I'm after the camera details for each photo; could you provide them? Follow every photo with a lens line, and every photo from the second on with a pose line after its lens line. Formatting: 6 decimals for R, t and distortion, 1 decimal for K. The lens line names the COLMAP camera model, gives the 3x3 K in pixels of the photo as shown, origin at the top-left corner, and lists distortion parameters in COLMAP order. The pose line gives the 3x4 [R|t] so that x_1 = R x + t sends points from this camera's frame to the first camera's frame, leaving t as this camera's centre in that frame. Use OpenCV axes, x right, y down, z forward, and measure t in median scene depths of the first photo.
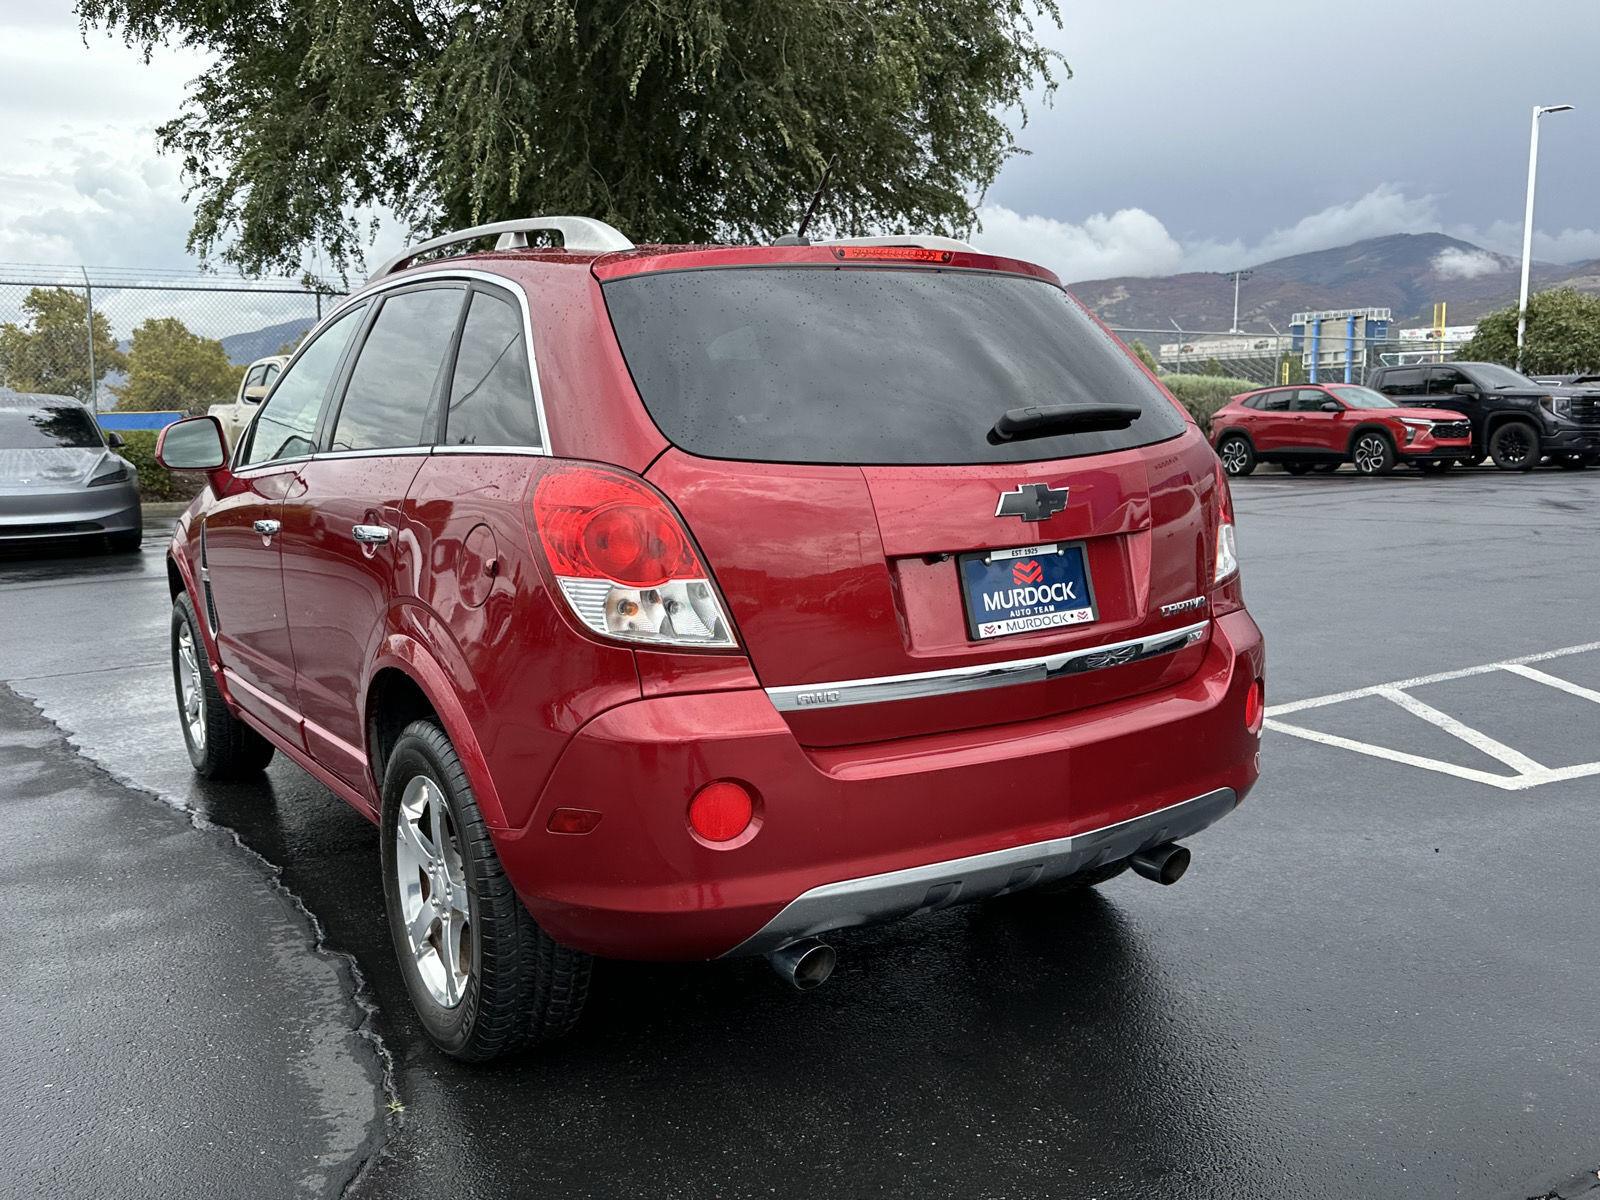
lens RADIAL K [[1380.4, 0, 807.7], [0, 1380.4, 605.4], [0, 0, 1]] dist [0.180779, -0.380528]
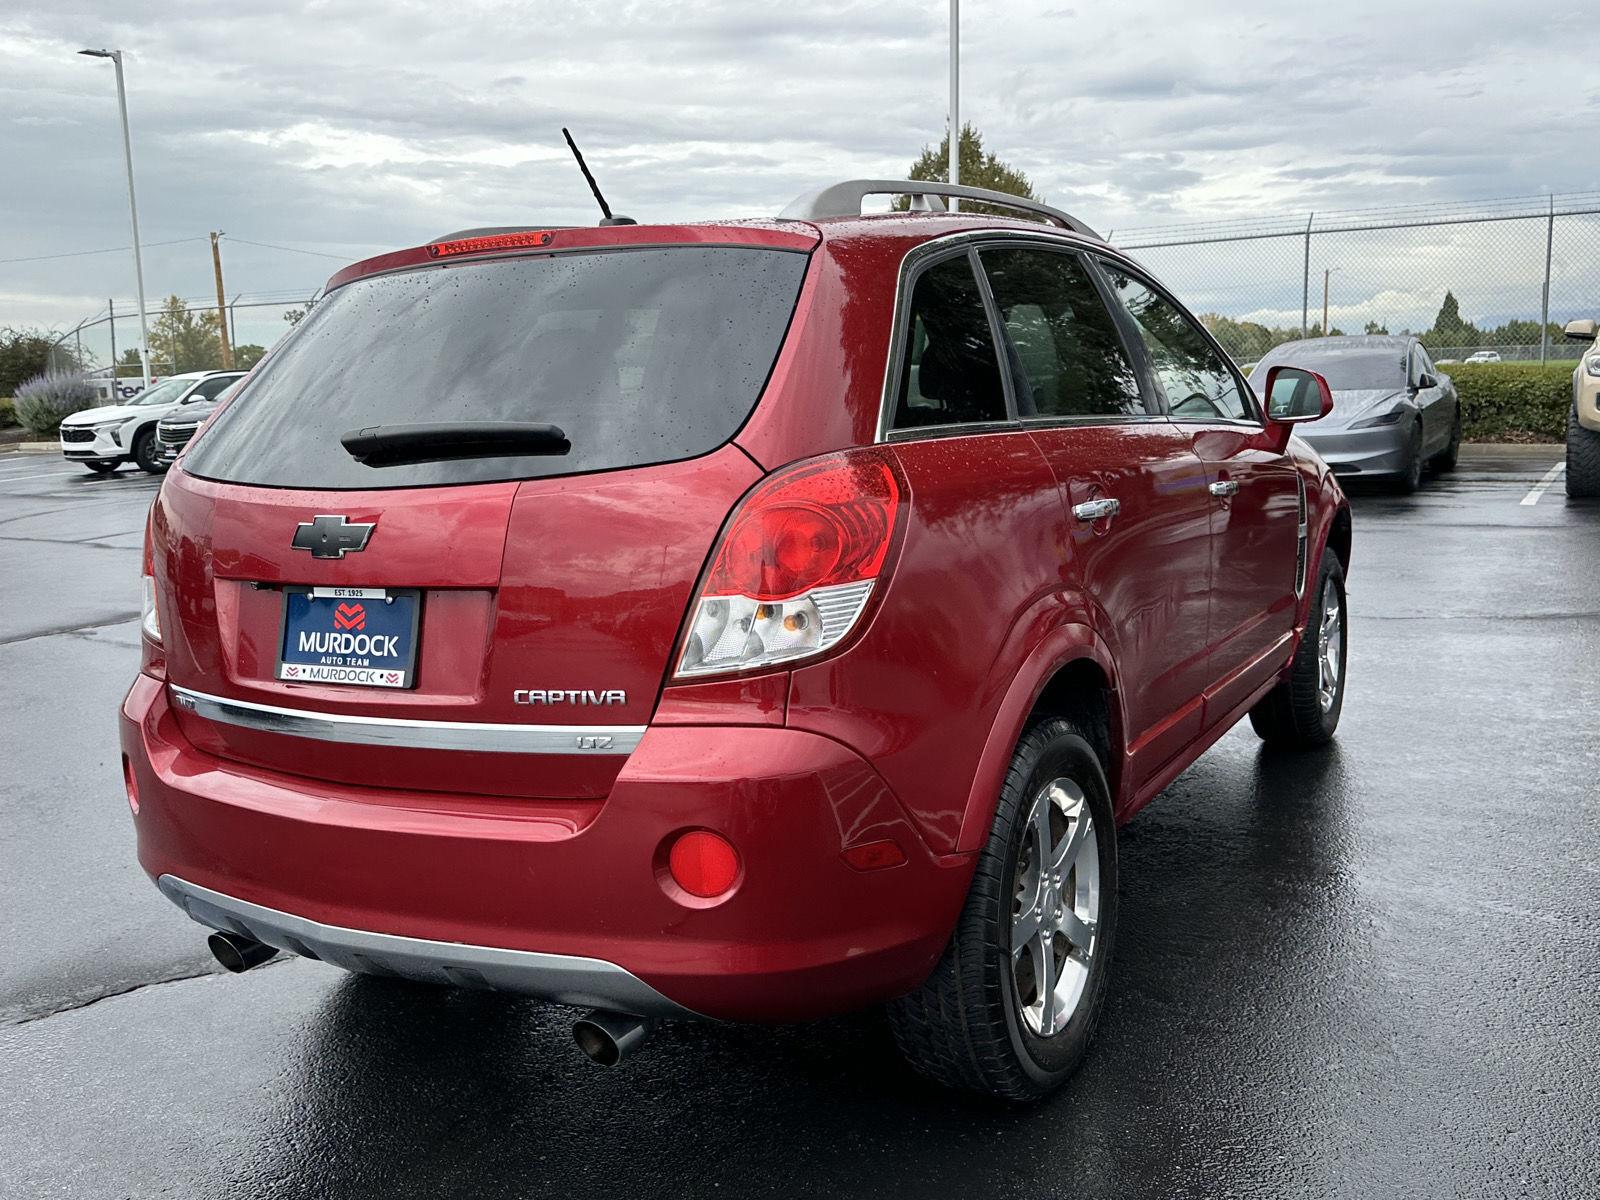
lens RADIAL K [[1400.6, 0, 802.9], [0, 1400.6, 605.8], [0, 0, 1]] dist [0.113294, -0.230269]
pose [[0.458845, 0.138984, -0.877579, 0.989711], [-0.092928, 0.989780, 0.108166, -0.141781], [0.883643, 0.031920, 0.467071, 0.777982]]
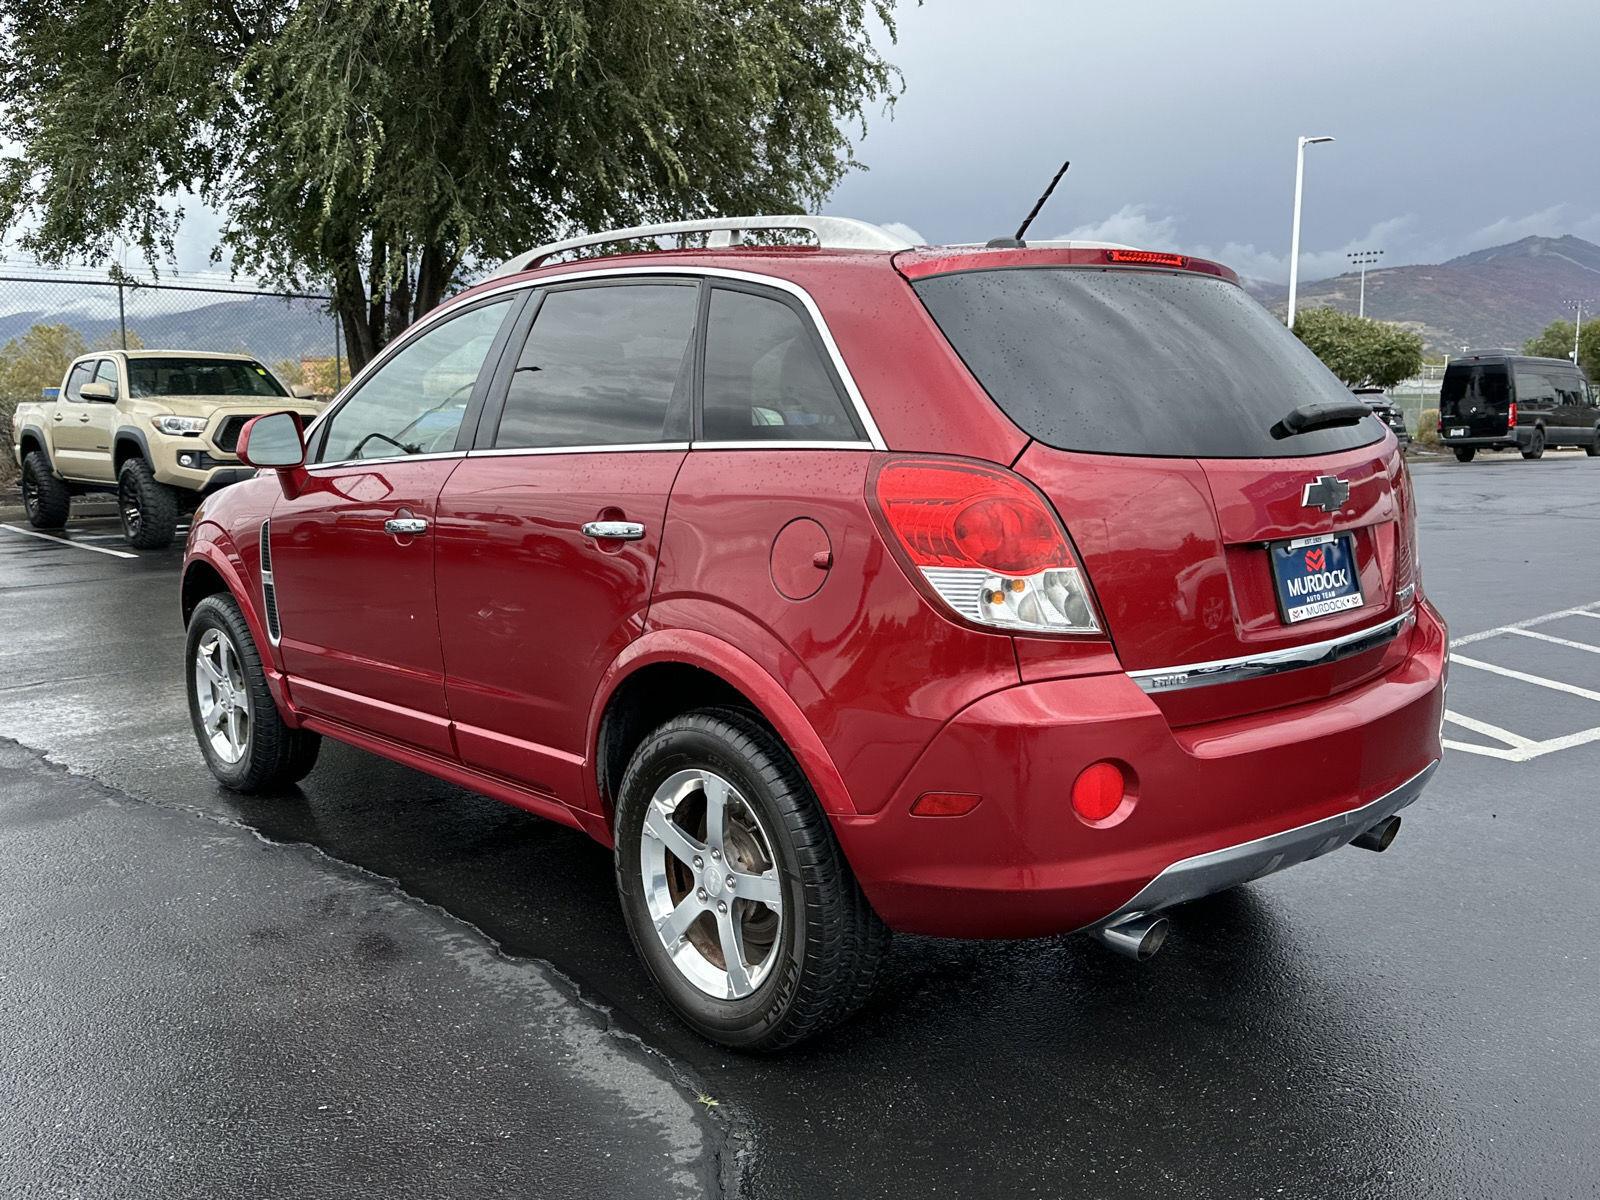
lens RADIAL K [[1380.4, 0, 807.7], [0, 1380.4, 605.4], [0, 0, 1]] dist [0.180779, -0.380528]
pose [[0.987567, -0.012809, 0.156676, -0.363564], [0.013393, 0.999907, -0.002675, 0.007857], [-0.156627, 0.004740, 0.987646, 0.004145]]
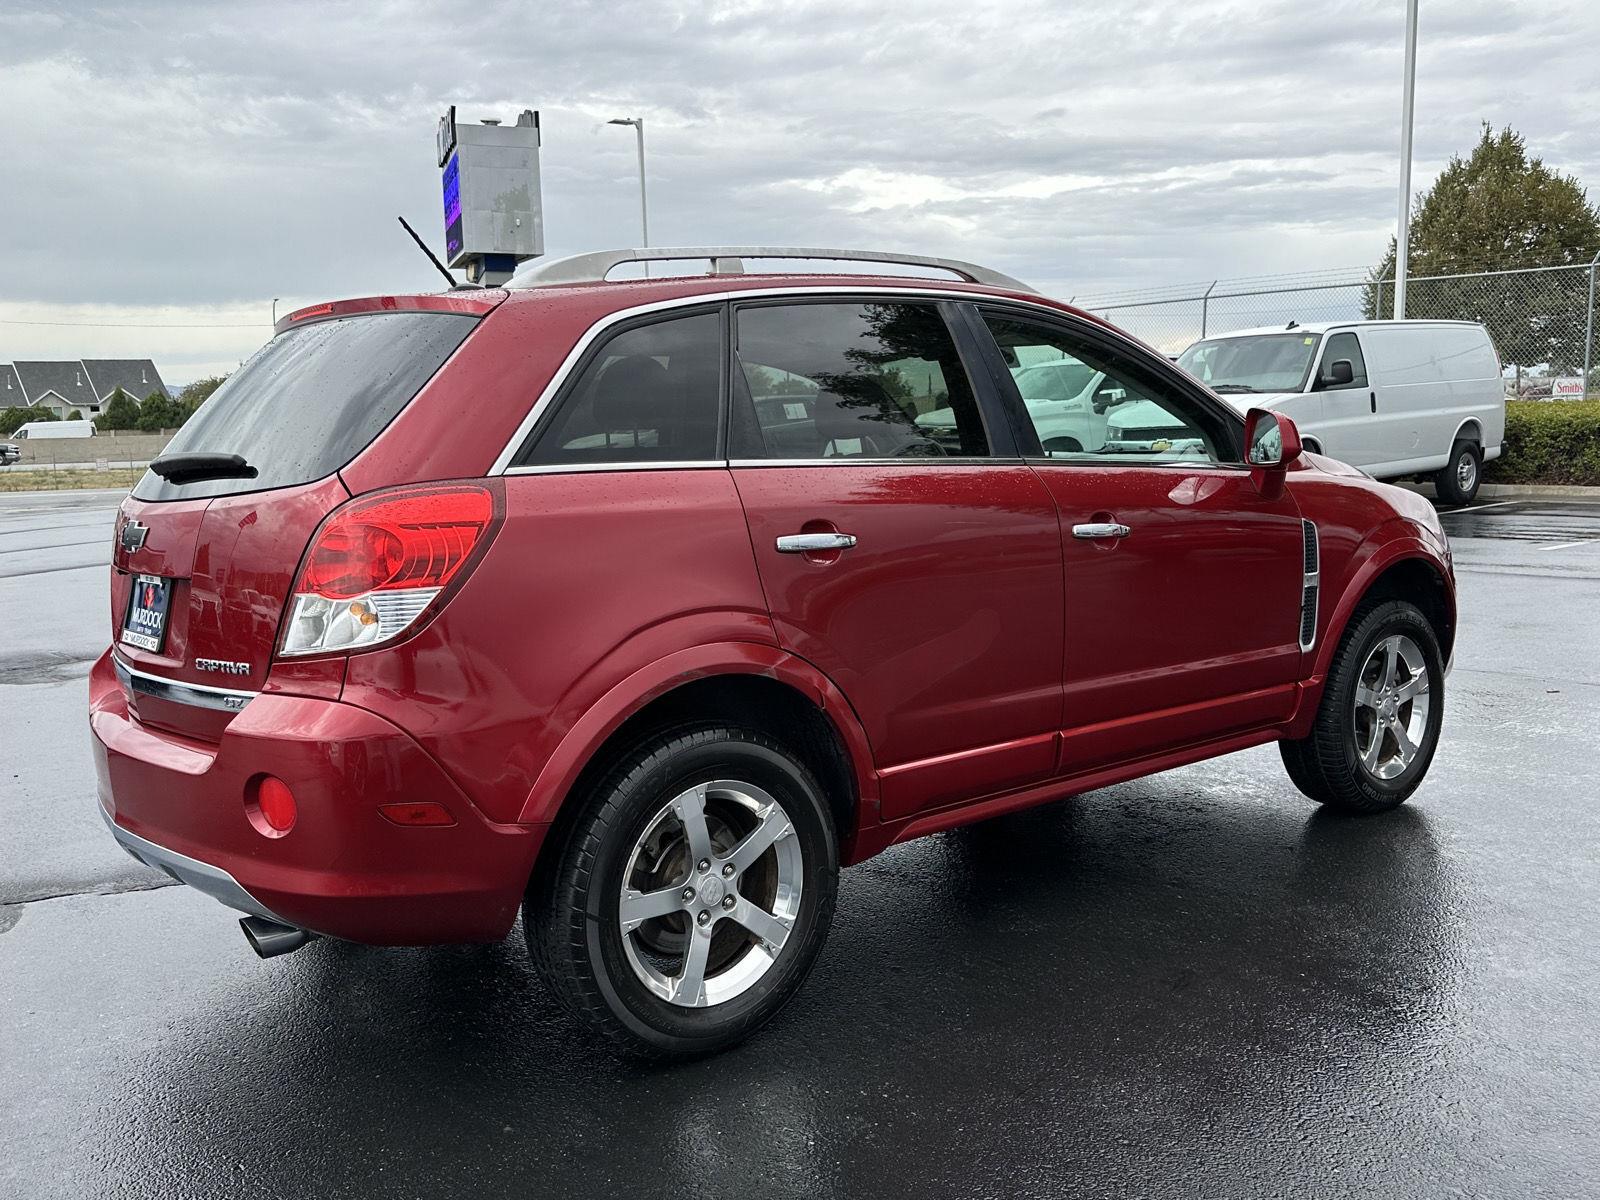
lens RADIAL K [[1437.0, 0, 800.0], [0, 1437.0, 600.0], [0, 0, 1]] dist [0.077987, -0.208095]
pose [[0.105787, 0.127208, -0.986219, 1.308133], [-0.101813, 0.987957, 0.116511, -0.203724], [0.989163, 0.088085, 0.117465, 1.297455]]
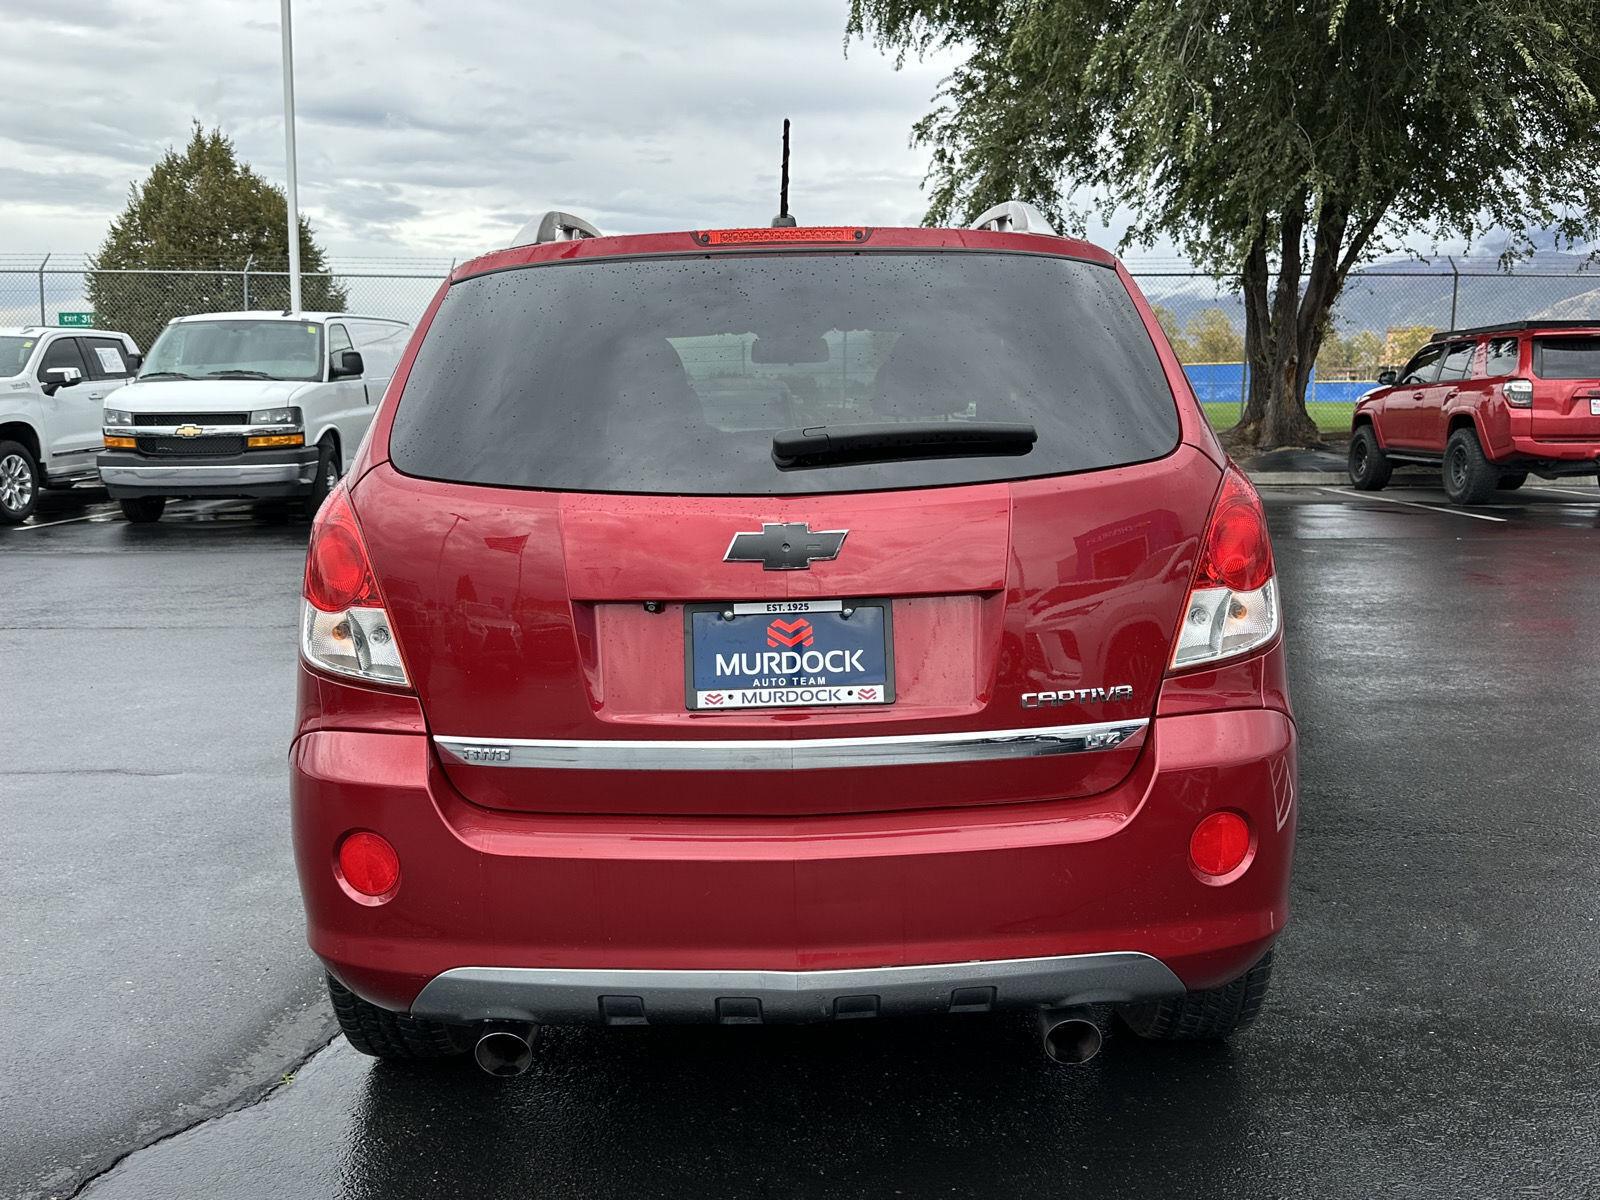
lens RADIAL K [[1399.7, 0, 800.0], [0, 1399.7, 600.0], [0, 0, 1]] dist [0.106028, -0.181998]
pose [[0.846865, 0.086050, -0.524801, 0.543742], [-0.078771, 0.996234, 0.036236, -0.067183], [0.525942, 0.010652, 0.850454, 0.294417]]
